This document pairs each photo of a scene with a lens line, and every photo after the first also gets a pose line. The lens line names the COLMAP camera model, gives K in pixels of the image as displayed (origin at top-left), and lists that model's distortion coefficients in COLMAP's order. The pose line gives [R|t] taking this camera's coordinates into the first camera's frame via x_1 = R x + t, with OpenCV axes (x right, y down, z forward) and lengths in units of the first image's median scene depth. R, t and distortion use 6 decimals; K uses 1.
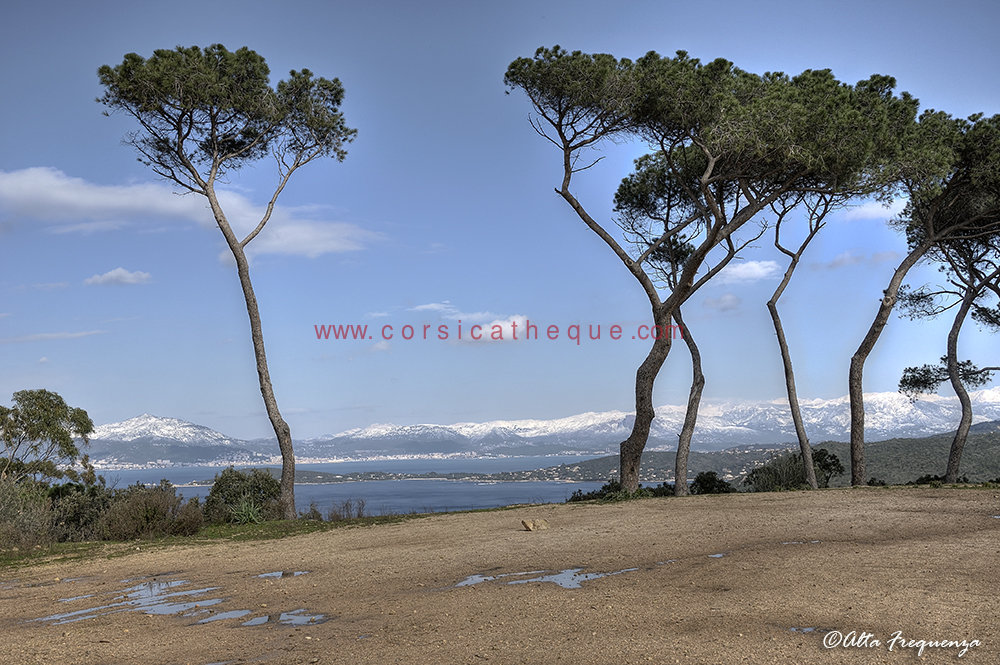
lens RADIAL K [[1147.9, 0, 500.0], [0, 1147.9, 332.5], [0, 0, 1]] dist [0.068899, 0.036318]
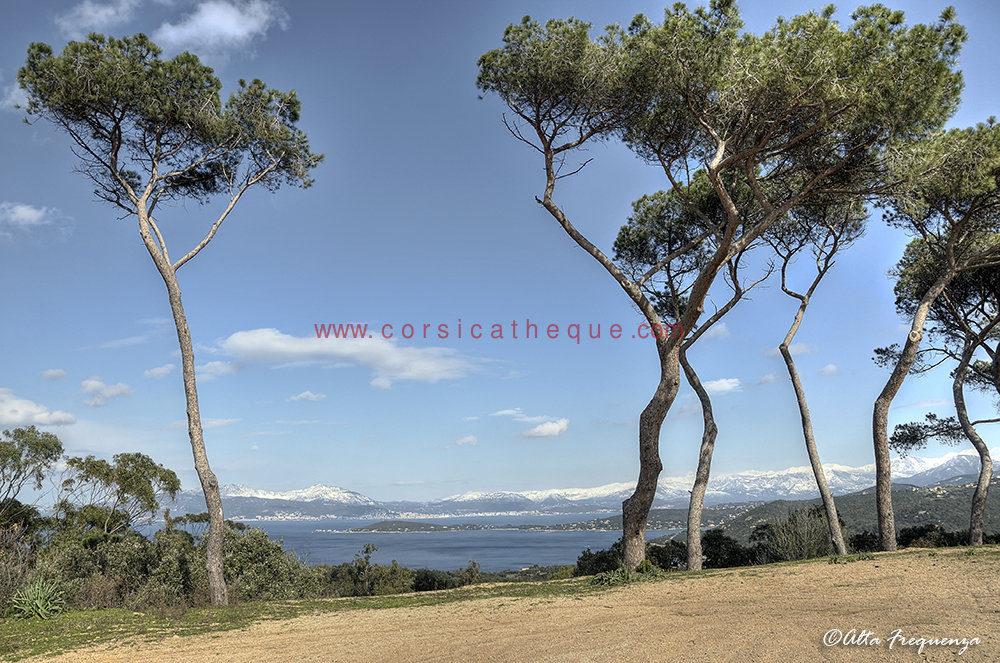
lens RADIAL K [[775.2, 0, 498.1], [0, 775.2, 337.1], [0, 0, 1]] dist [-0.152385, 0.110835]
pose [[0.997420, -0.015813, -0.070028, 0.052221], [0.007440, 0.992956, -0.118249, 0.039399], [0.071404, 0.117423, 0.990512, 0.397287]]
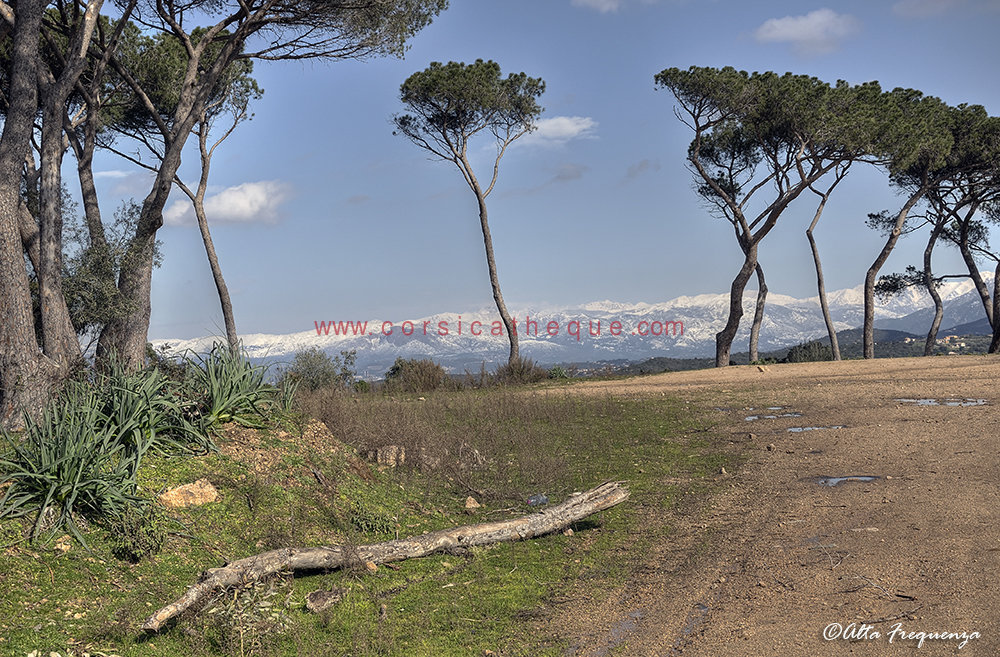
lens RADIAL K [[1567.2, 0, 494.9], [0, 1567.2, 332.8], [0, 0, 1]] dist [0.241668, 0.092872]
pose [[0.984649, -0.008618, 0.174334, -0.482148], [-0.004563, 0.997168, 0.075068, -0.047533], [-0.174487, -0.074711, 0.981821, -0.825085]]
